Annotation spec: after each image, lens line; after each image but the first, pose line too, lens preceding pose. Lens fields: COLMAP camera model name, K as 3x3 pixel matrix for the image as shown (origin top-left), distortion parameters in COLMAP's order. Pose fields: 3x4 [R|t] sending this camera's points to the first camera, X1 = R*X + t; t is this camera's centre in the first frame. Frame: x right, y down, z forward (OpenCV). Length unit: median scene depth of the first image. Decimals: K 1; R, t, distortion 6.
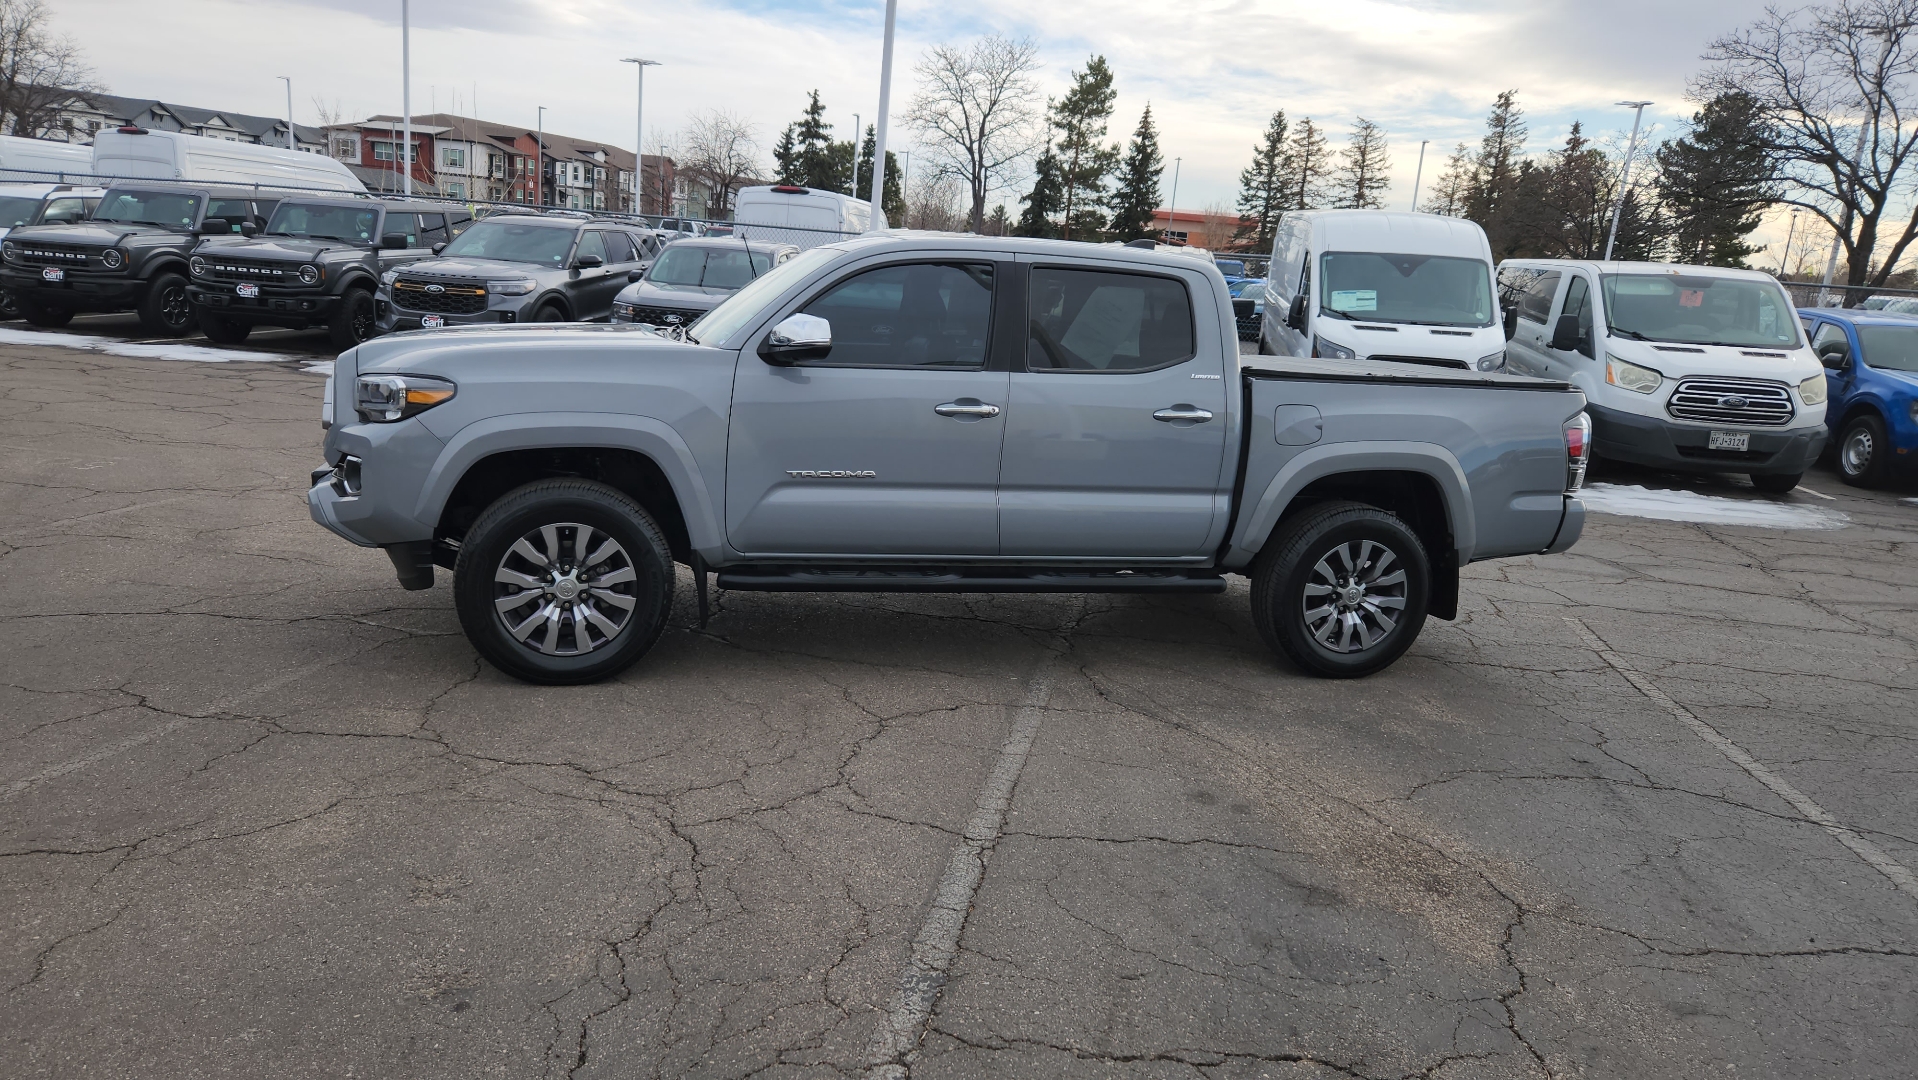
lens RADIAL K [[1279.1, 0, 922.9], [0, 1279.1, 528.8], [0, 0, 1]] dist [0.069726, -0.054460]
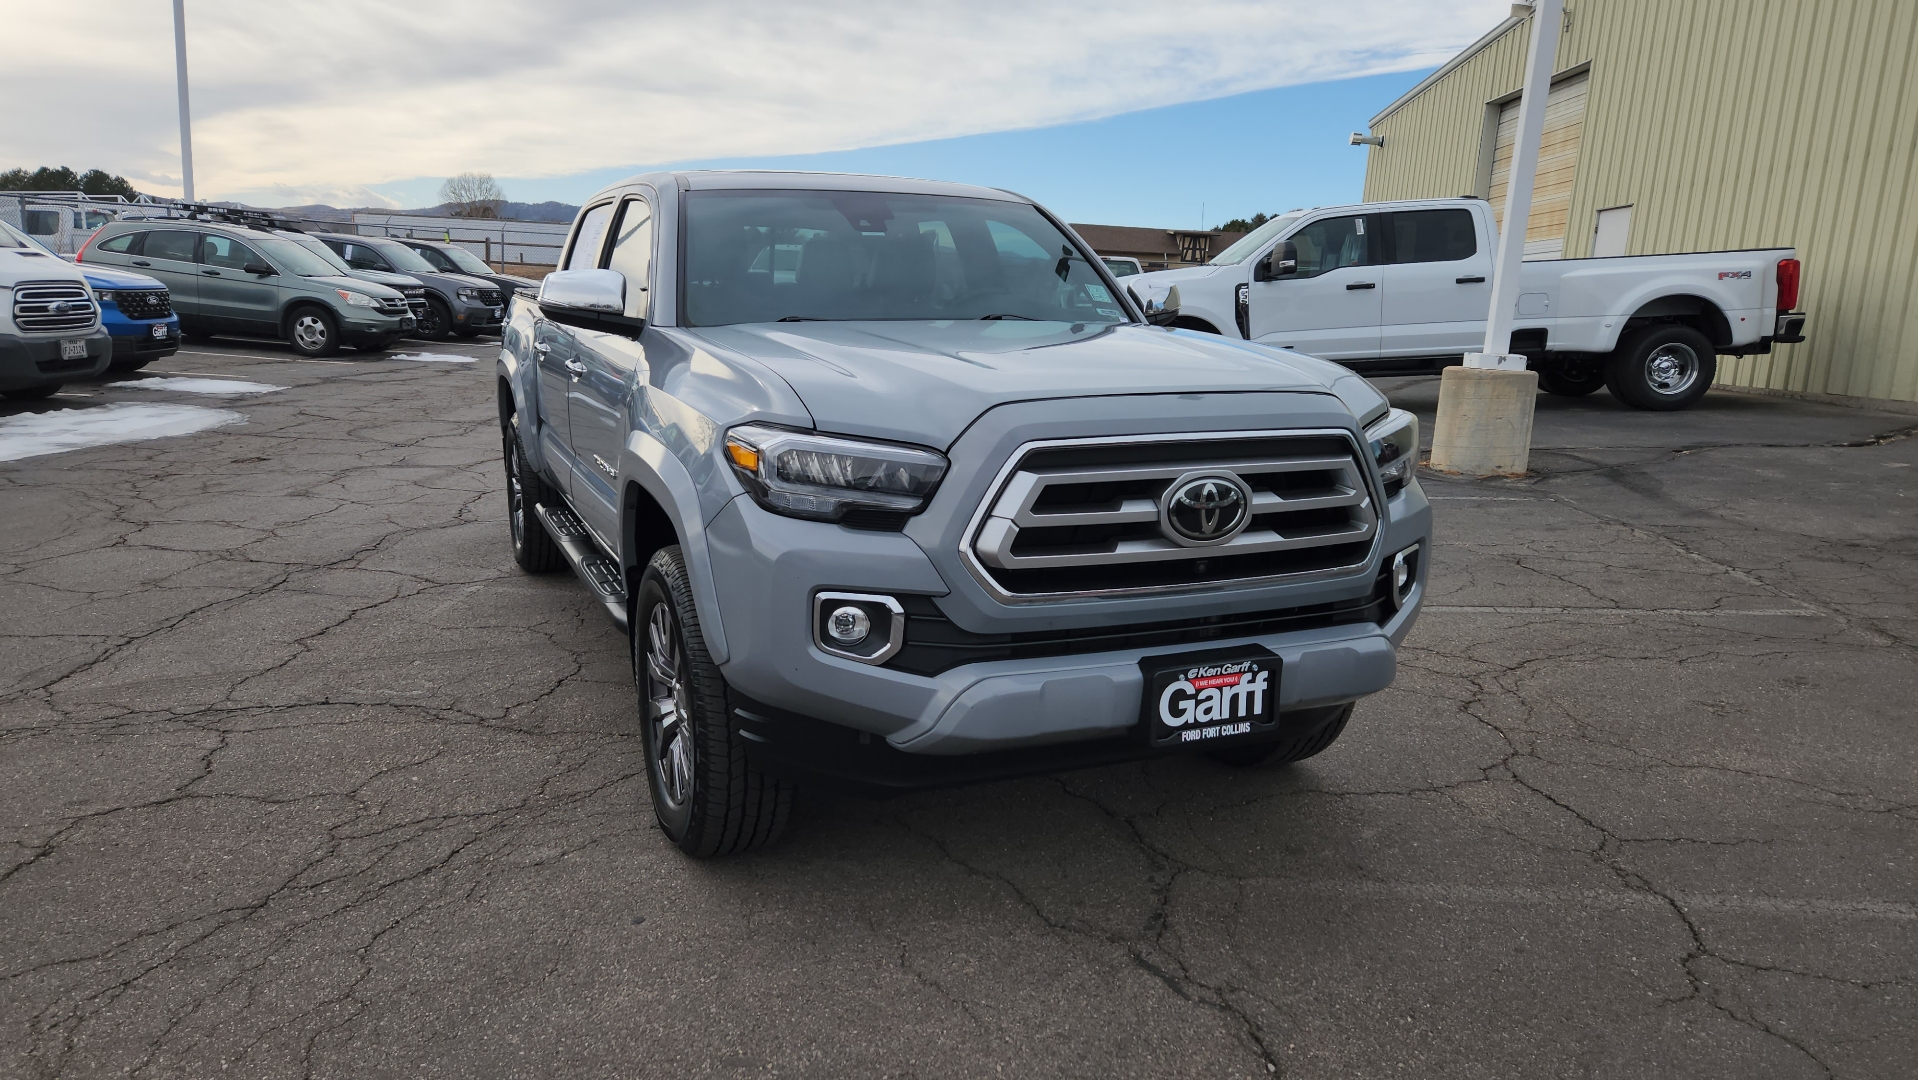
lens RADIAL K [[1286.3, 0, 923.5], [0, 1286.3, 558.7], [0, 0, 1]] dist [0.050975, -0.024648]
pose [[-0.150499, -0.280127, 0.948092, -0.163278], [0.155980, 0.940275, 0.302577, -0.045738], [-0.976228, 0.193421, -0.097816, 0.207103]]
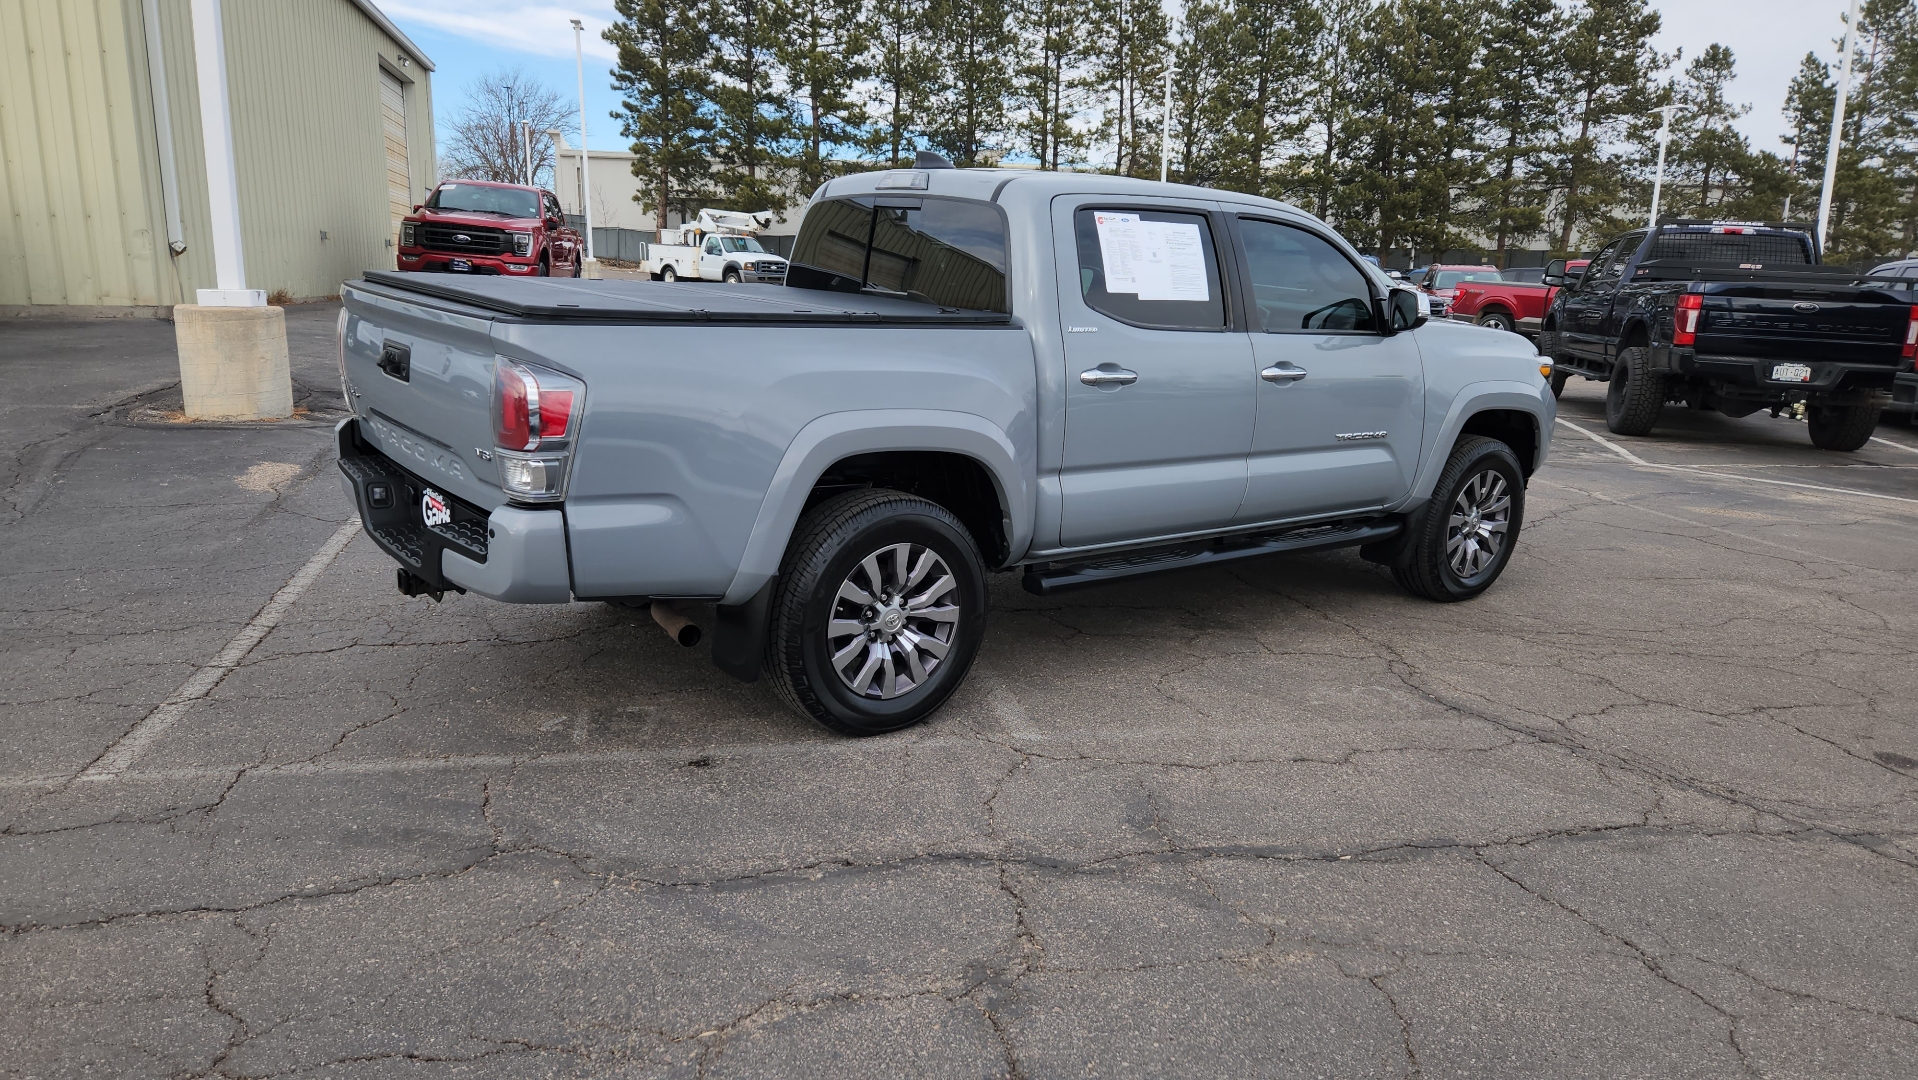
lens RADIAL K [[1280.7, 0, 941.7], [0, 1280.7, 557.0], [0, 0, 1]] dist [0.071796, -0.056346]
pose [[-0.913946, -0.015790, -0.405530, 0.098348], [-0.182430, 0.908581, 0.375767, -0.060579], [0.362523, 0.417411, -0.833274, 0.360022]]
